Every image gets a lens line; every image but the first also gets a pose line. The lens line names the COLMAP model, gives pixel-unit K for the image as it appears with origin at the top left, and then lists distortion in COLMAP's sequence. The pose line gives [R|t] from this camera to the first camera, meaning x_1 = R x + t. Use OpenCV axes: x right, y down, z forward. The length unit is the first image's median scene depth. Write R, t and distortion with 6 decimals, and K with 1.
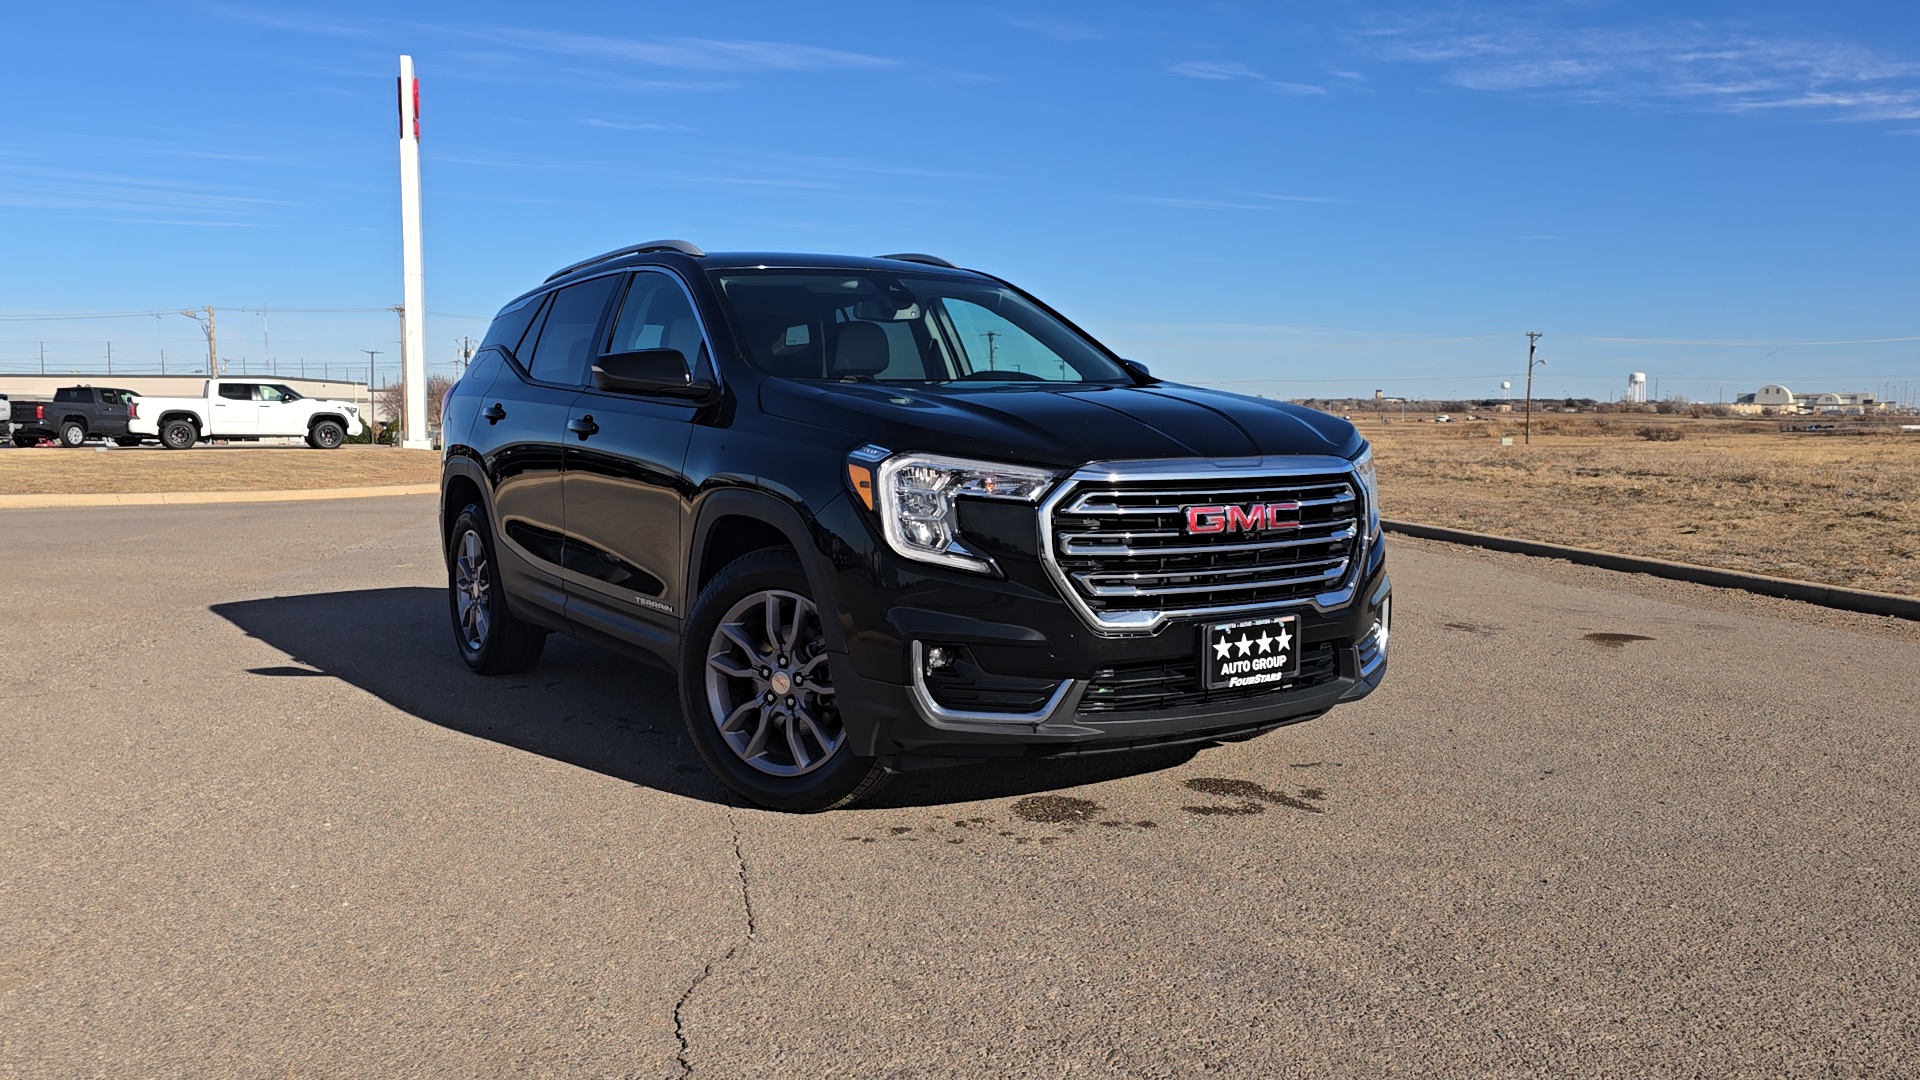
lens RADIAL K [[1582.3, 0, 976.4], [0, 1582.3, 535.5], [0, 0, 1]] dist [0.005877, -0.018782]
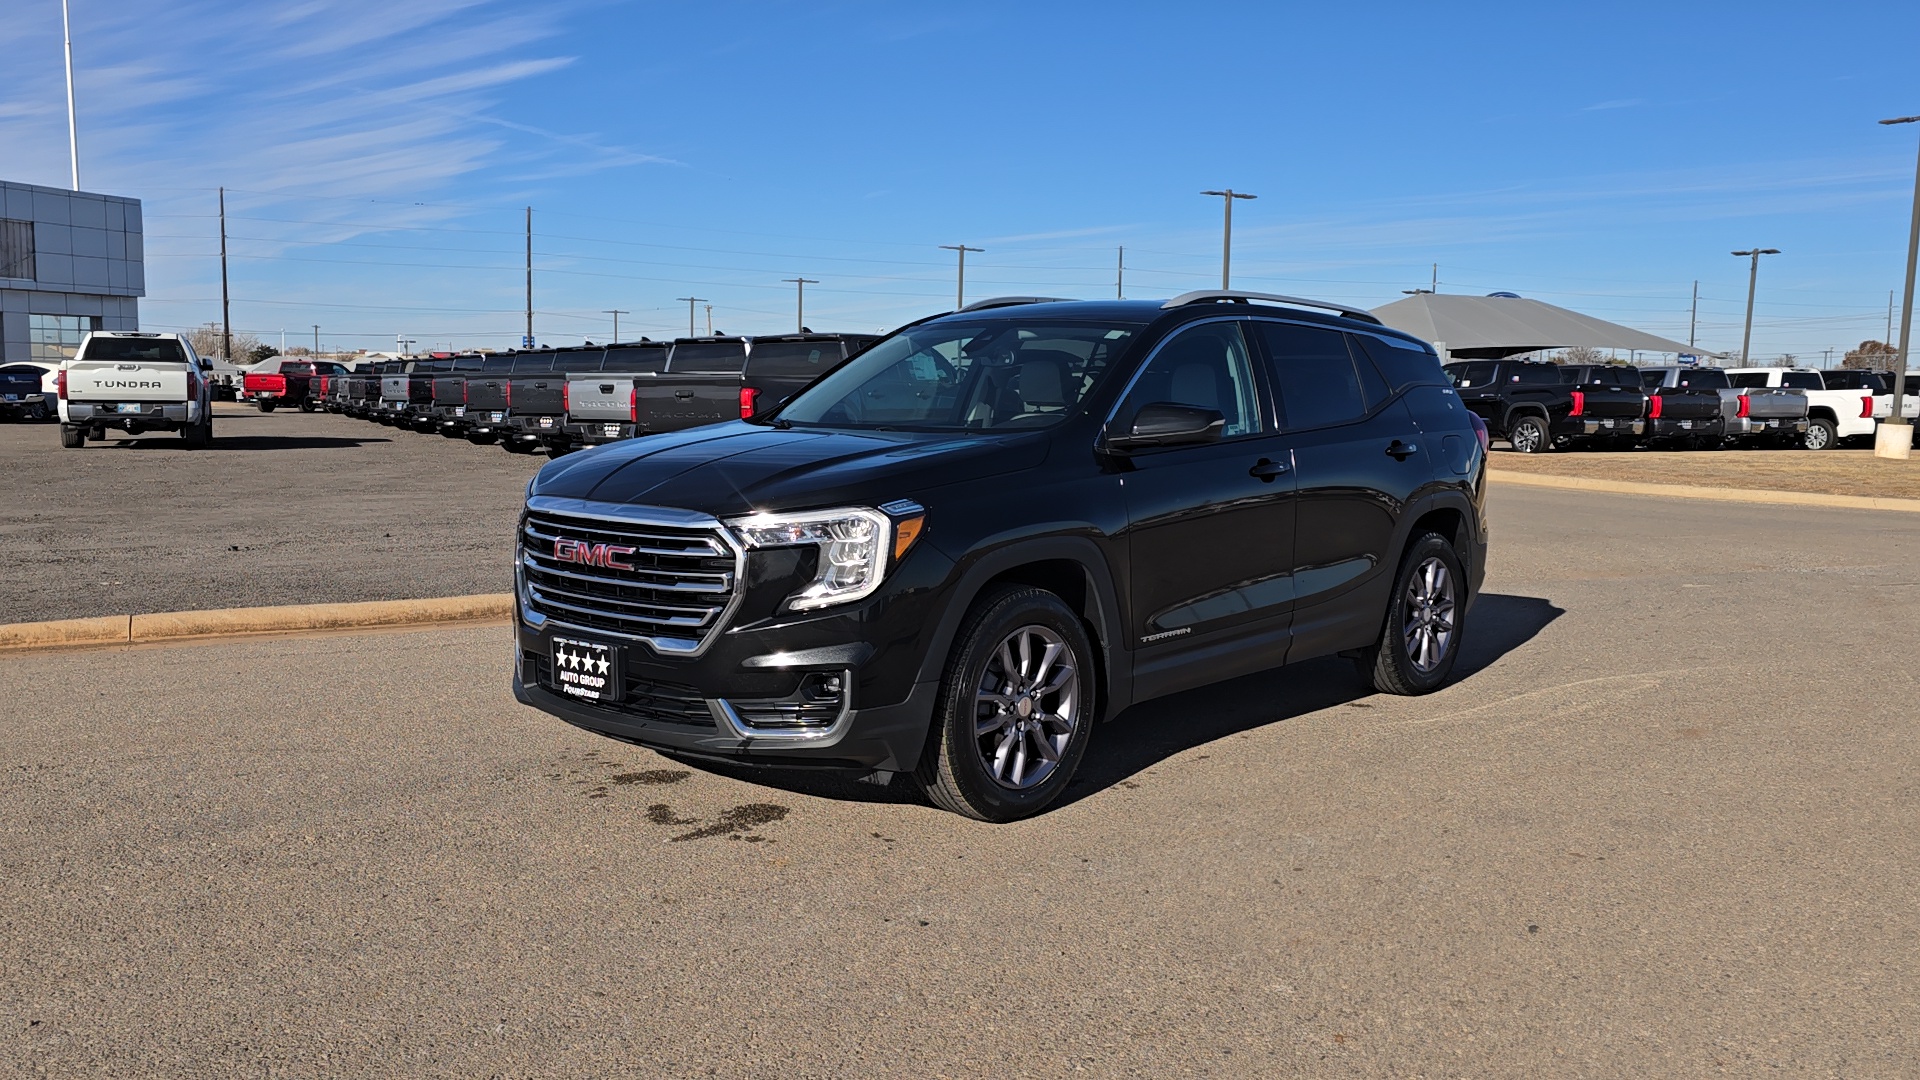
lens RADIAL K [[1582.3, 0, 972.5], [0, 1582.3, 531.9], [0, 0, 1]] dist [0.005877, -0.018782]
pose [[0.272283, 0.093901, -0.957625, 1.358965], [-0.088935, 0.993423, 0.072124, -0.136190], [0.958098, 0.065529, 0.278843, 0.935840]]
